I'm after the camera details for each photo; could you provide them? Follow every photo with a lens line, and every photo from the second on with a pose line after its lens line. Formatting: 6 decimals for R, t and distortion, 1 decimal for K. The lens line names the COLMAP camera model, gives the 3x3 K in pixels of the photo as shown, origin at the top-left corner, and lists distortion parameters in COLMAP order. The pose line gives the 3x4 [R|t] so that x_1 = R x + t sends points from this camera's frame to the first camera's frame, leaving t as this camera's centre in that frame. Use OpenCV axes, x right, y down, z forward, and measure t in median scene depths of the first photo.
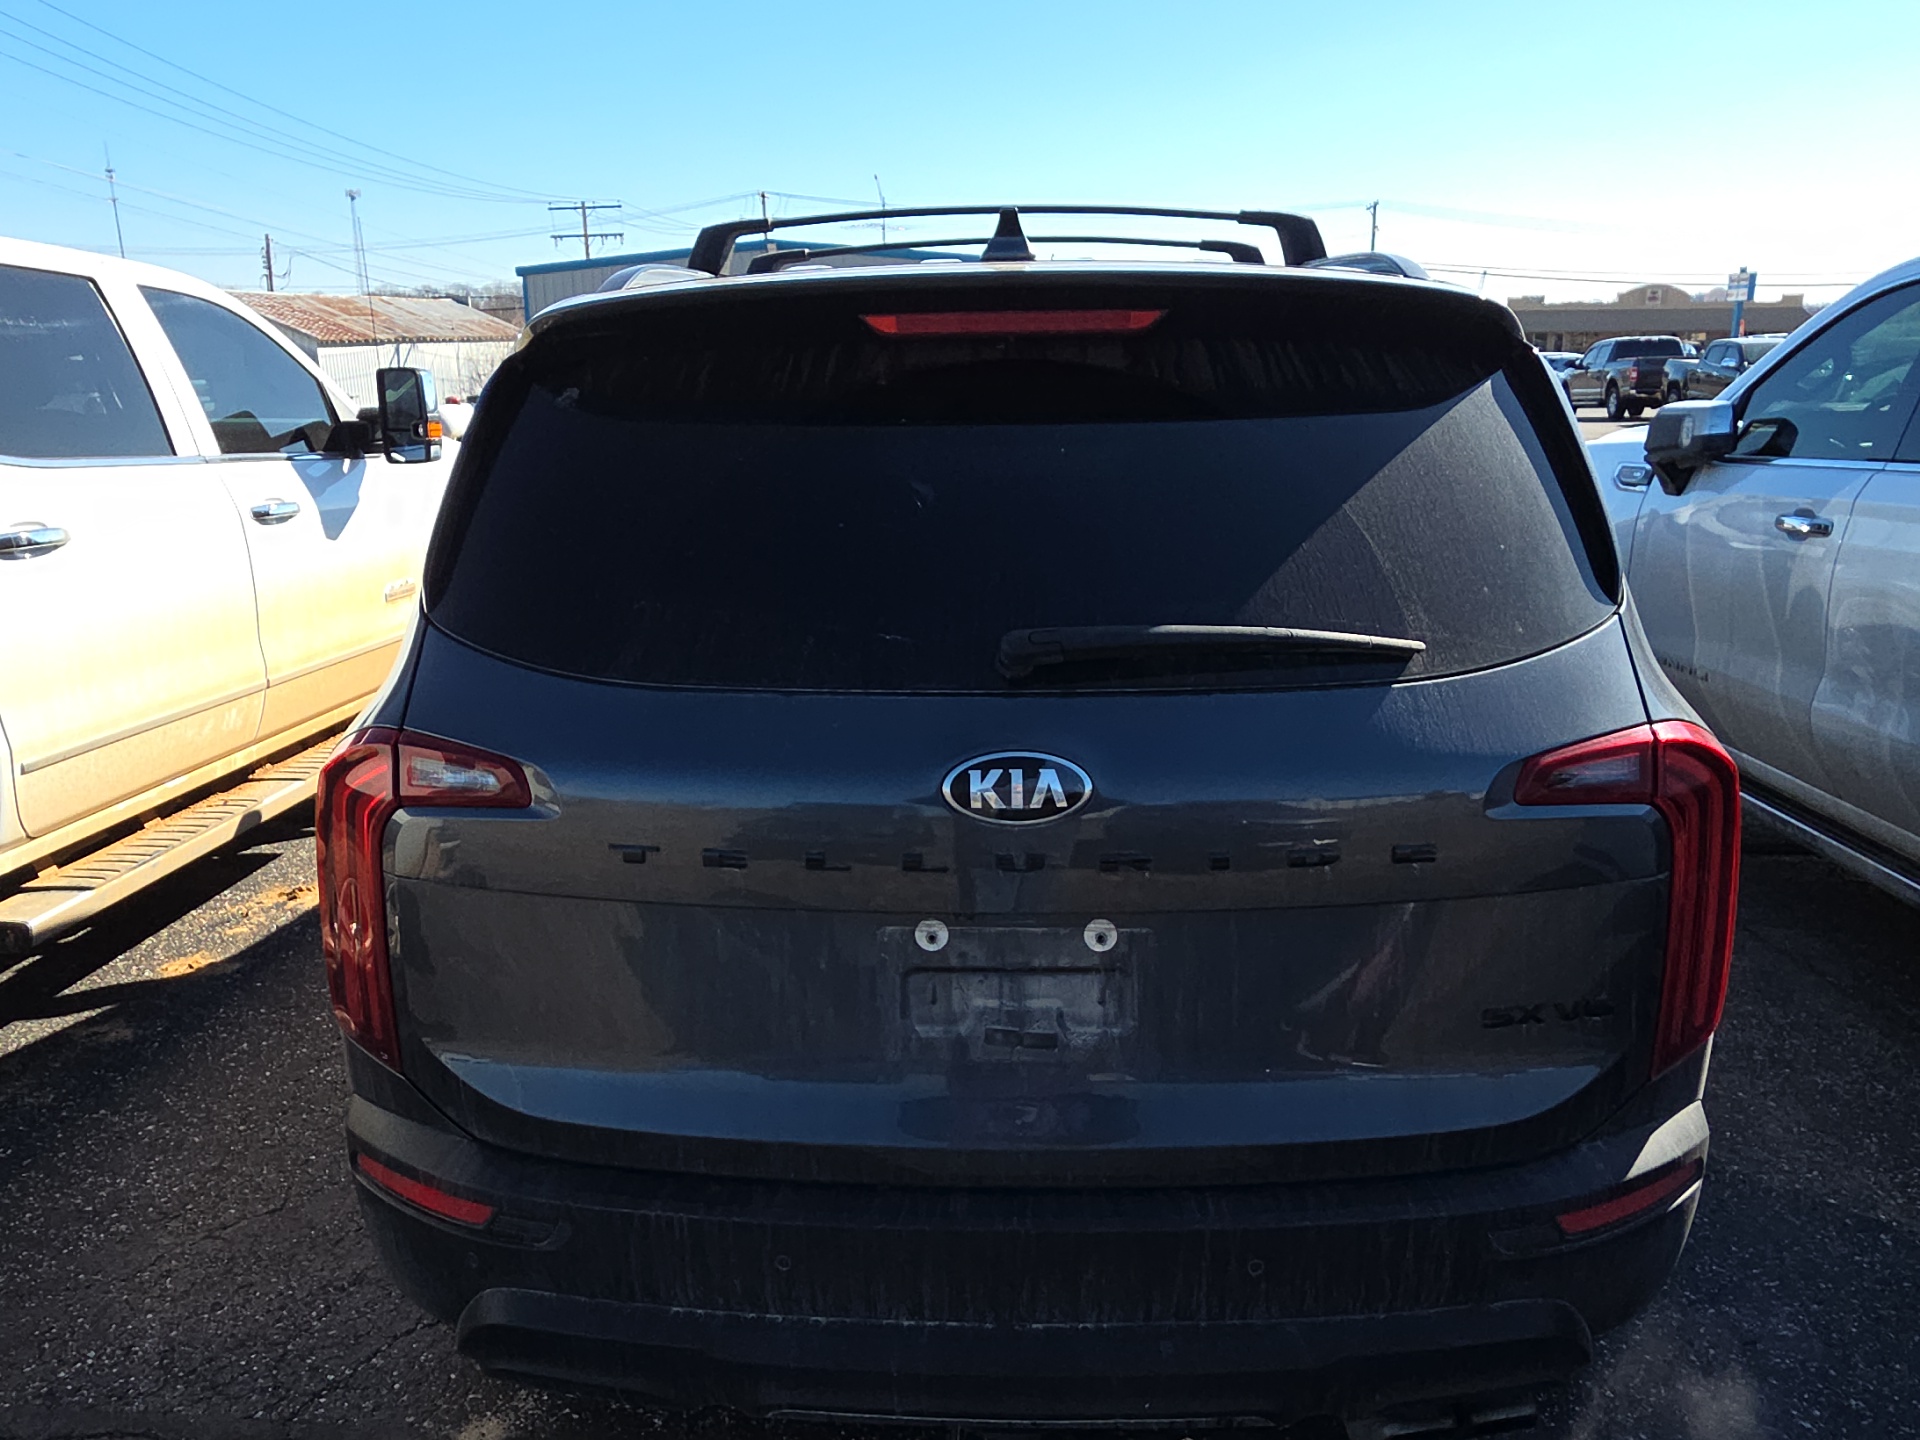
lens RADIAL K [[1496.3, 0, 968.0], [0, 1496.3, 722.6], [0, 0, 1]] dist [0.004445, 0.004403]
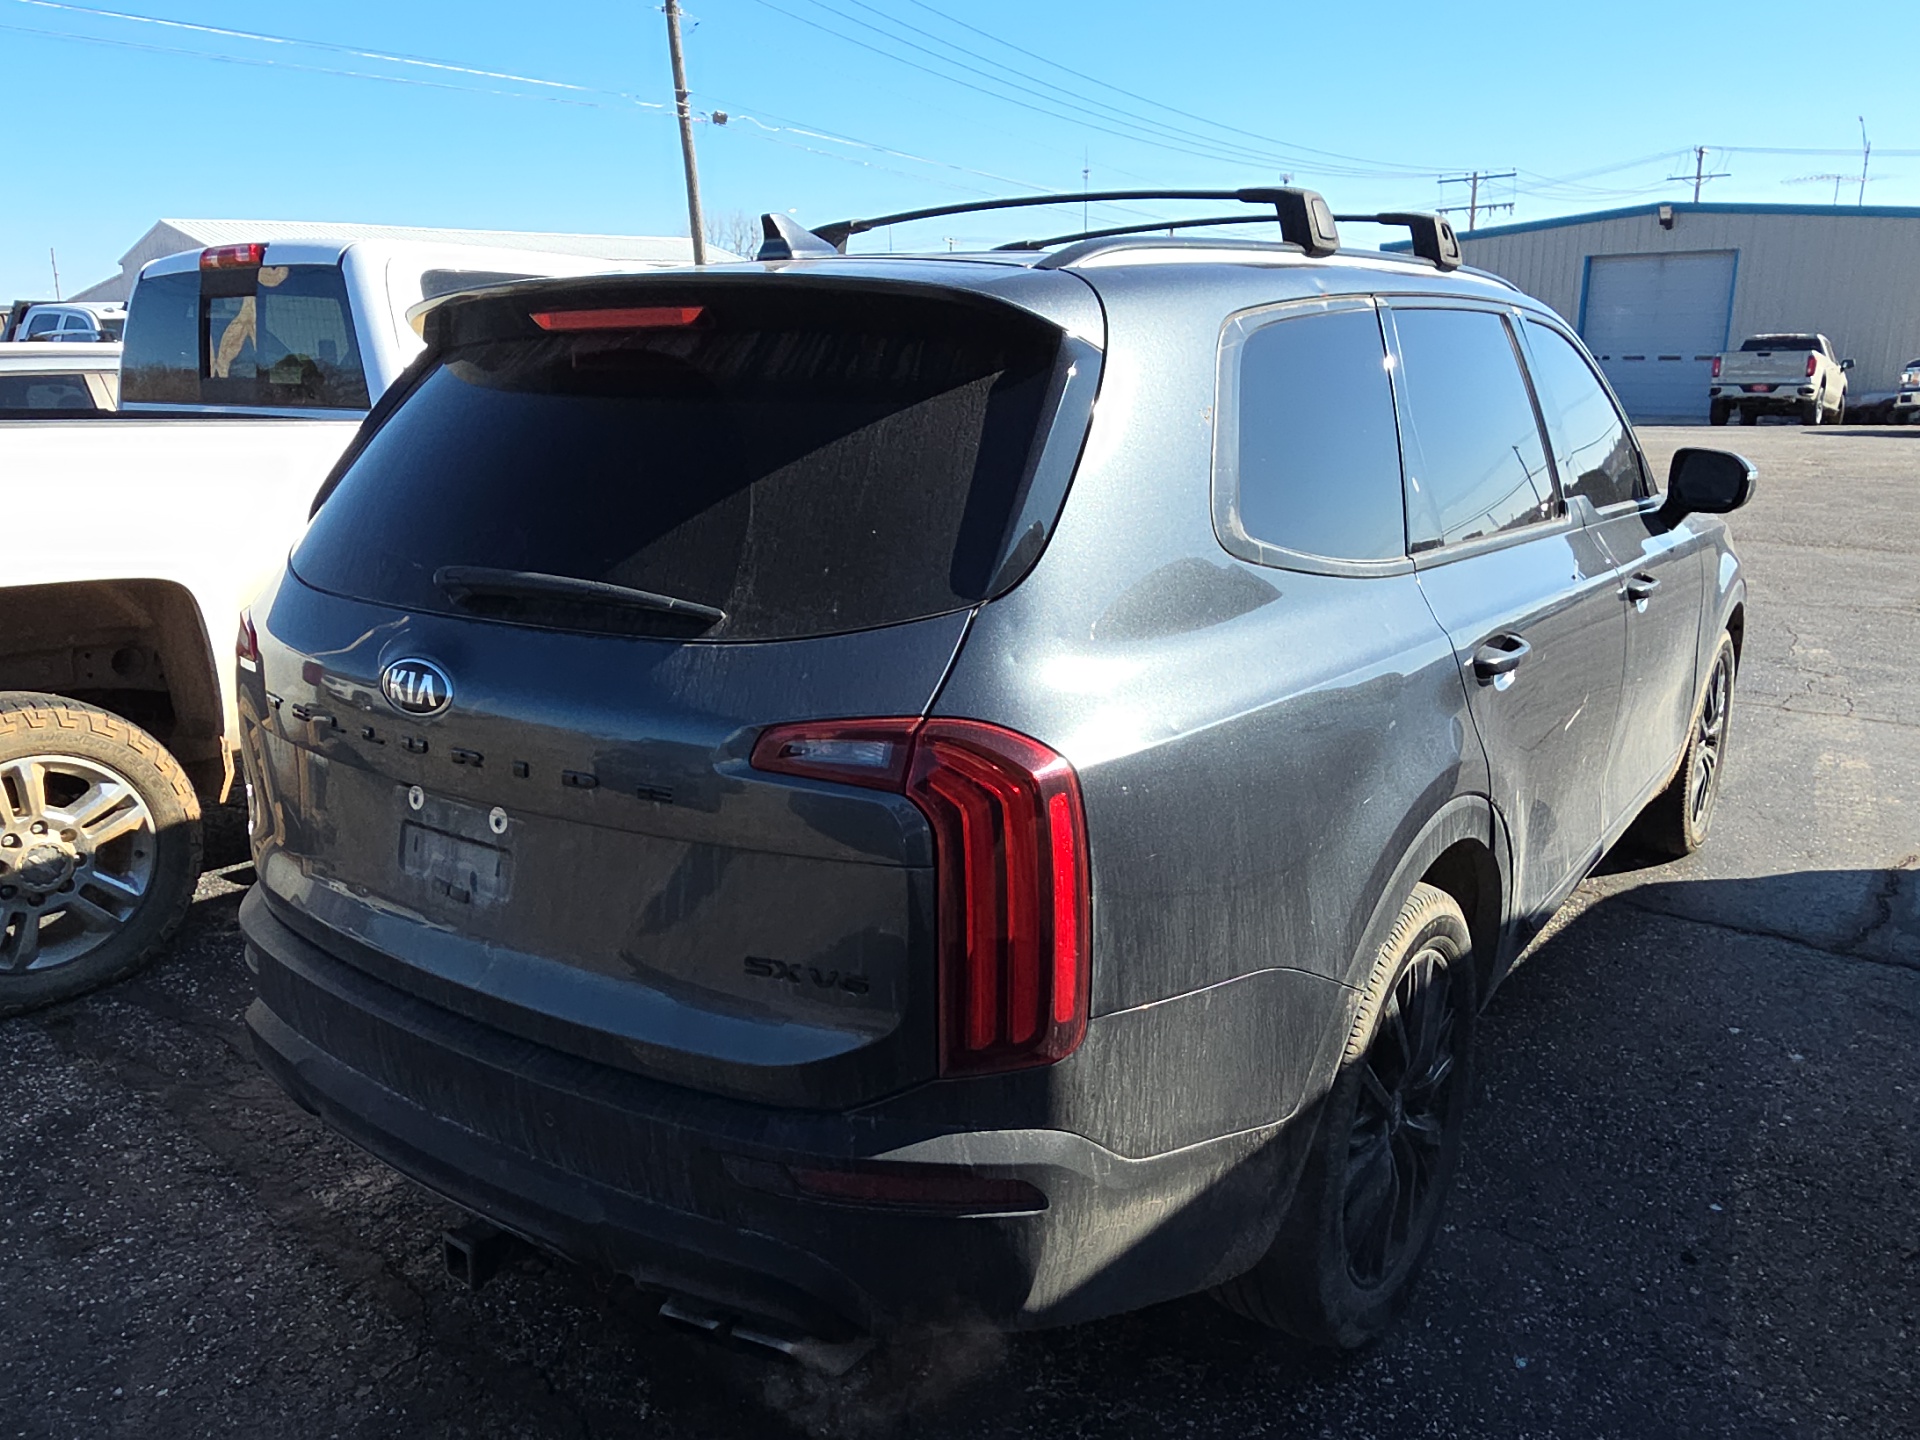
lens RADIAL K [[1496.3, 0, 958.4], [0, 1496.3, 713.4], [0, 0, 1]] dist [0.004445, 0.004403]
pose [[0.818416, 0.138791, -0.557614, 1.067906], [-0.132830, 0.989805, 0.051408, -0.058031], [0.559064, 0.031994, 0.828507, 0.188907]]
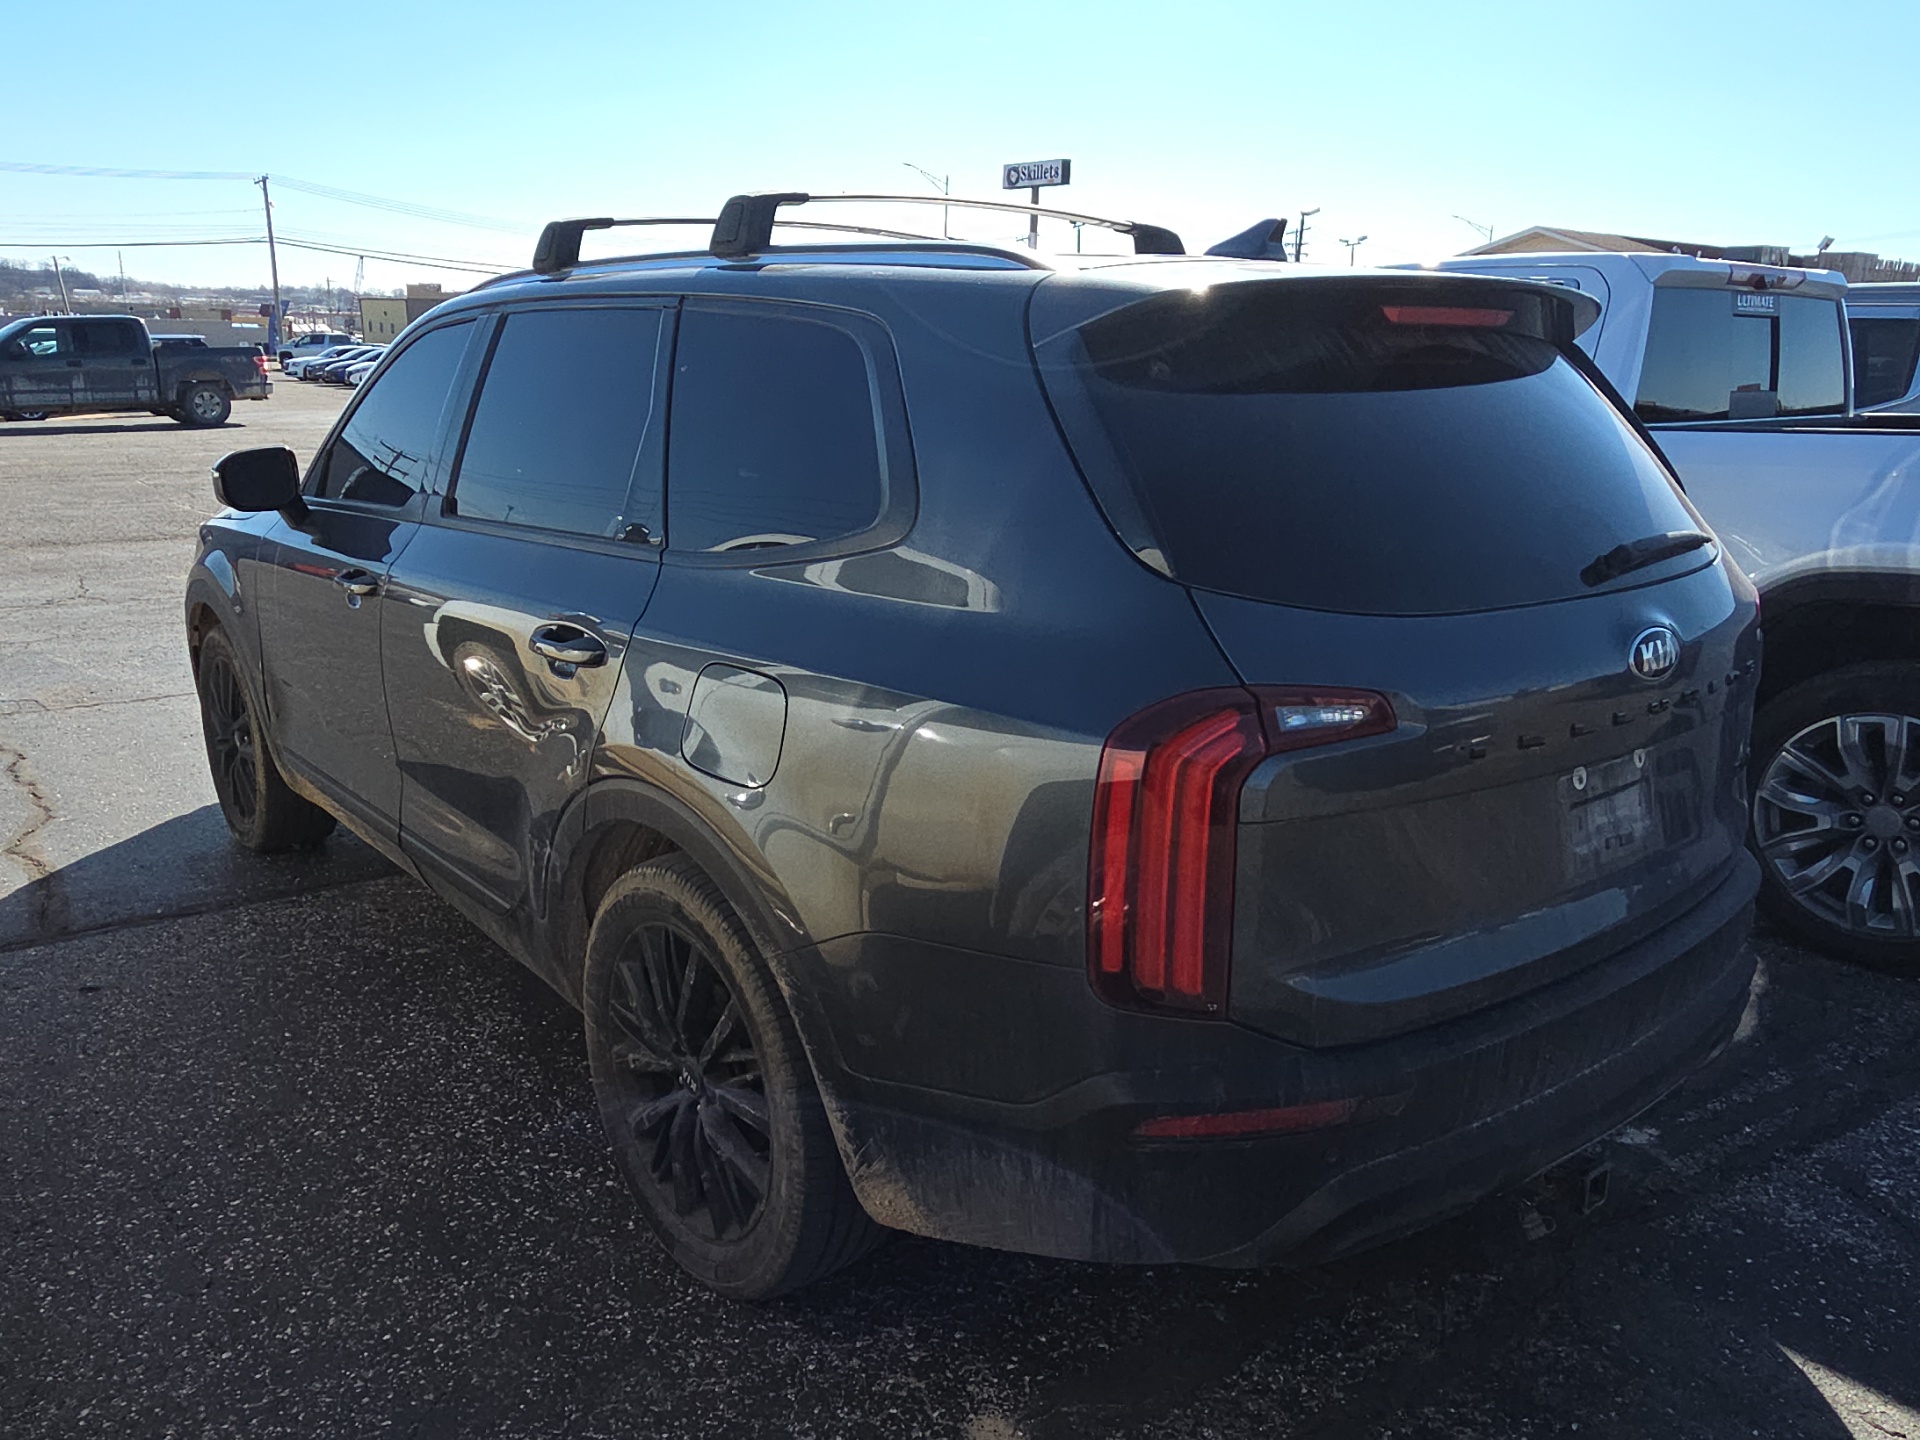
lens RADIAL K [[1496.3, 0, 955.1], [0, 1496.3, 725.6], [0, 0, 1]] dist [0.004445, 0.004403]
pose [[0.743141, -0.143084, 0.653657, -1.306098], [0.136839, 0.988722, 0.060858, -0.061245], [-0.654993, 0.044220, 0.754340, 0.354201]]
